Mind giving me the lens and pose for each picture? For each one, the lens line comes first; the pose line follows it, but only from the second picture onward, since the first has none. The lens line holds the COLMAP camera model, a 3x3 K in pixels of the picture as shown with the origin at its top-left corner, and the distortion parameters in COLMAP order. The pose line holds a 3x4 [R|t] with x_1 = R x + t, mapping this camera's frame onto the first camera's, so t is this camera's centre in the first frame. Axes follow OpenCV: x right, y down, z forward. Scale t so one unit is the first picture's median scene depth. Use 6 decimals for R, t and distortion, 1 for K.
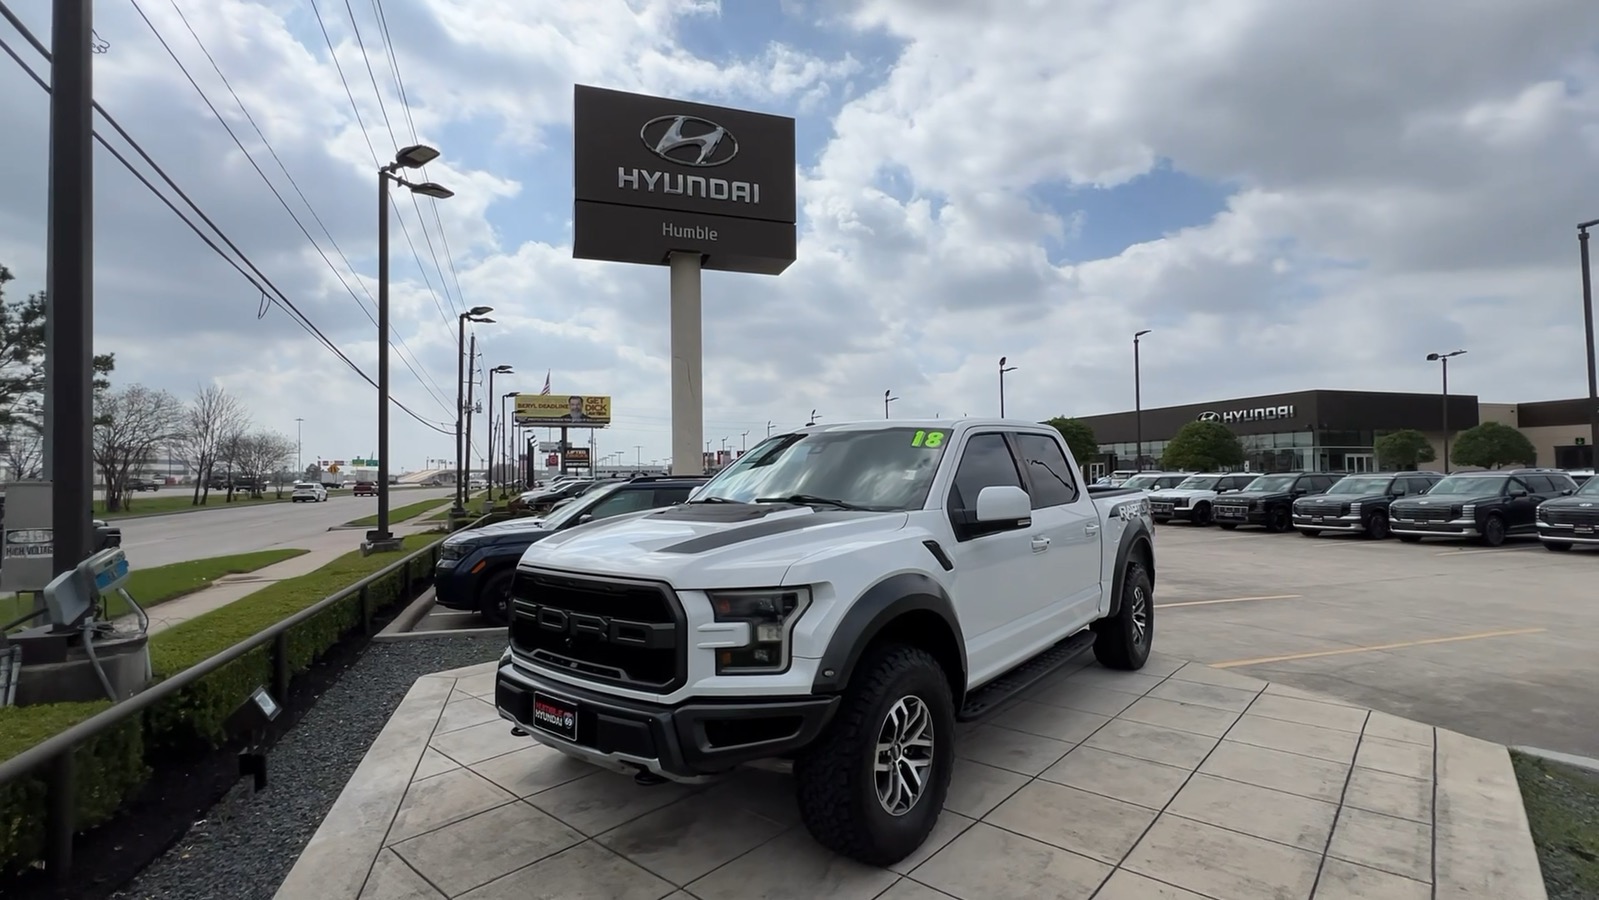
lens RADIAL K [[732.4, 0, 802.3], [0, 732.4, 454.6], [0, 0, 1]] dist [-0.000343, 0.000553]
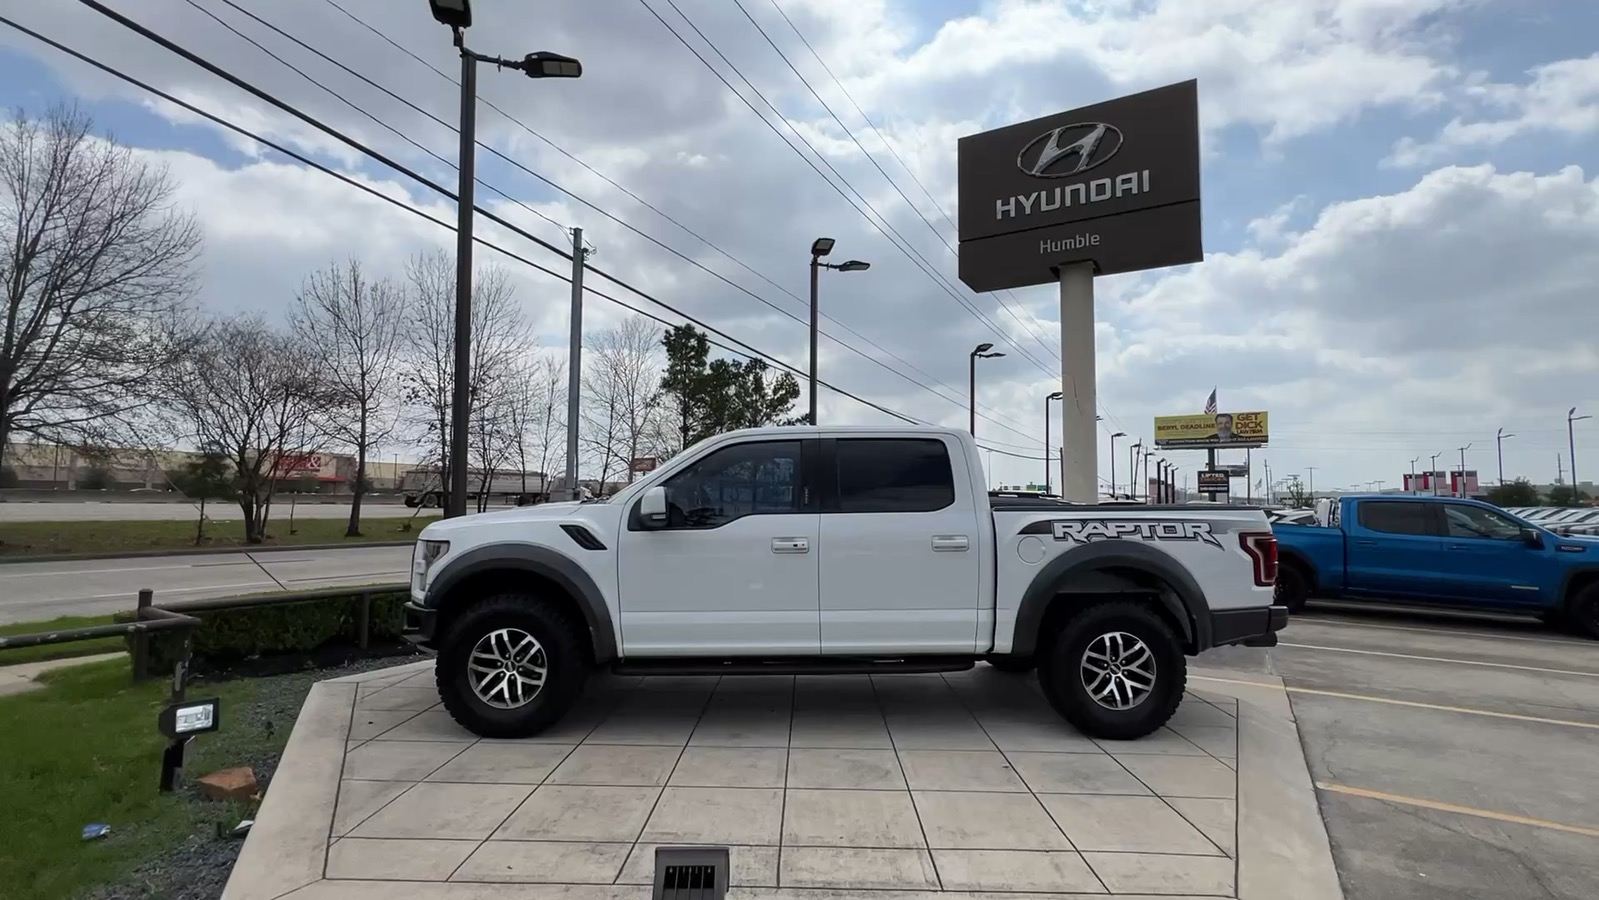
lens RADIAL K [[732.4, 0, 801.1], [0, 732.4, 452.9], [0, 0, 1]] dist [-0.000343, 0.000553]
pose [[0.646971, -0.035230, -0.761701, 0.399170], [0.006820, 0.999160, -0.040420, 0.011925], [0.762484, 0.020955, 0.646667, 0.122791]]
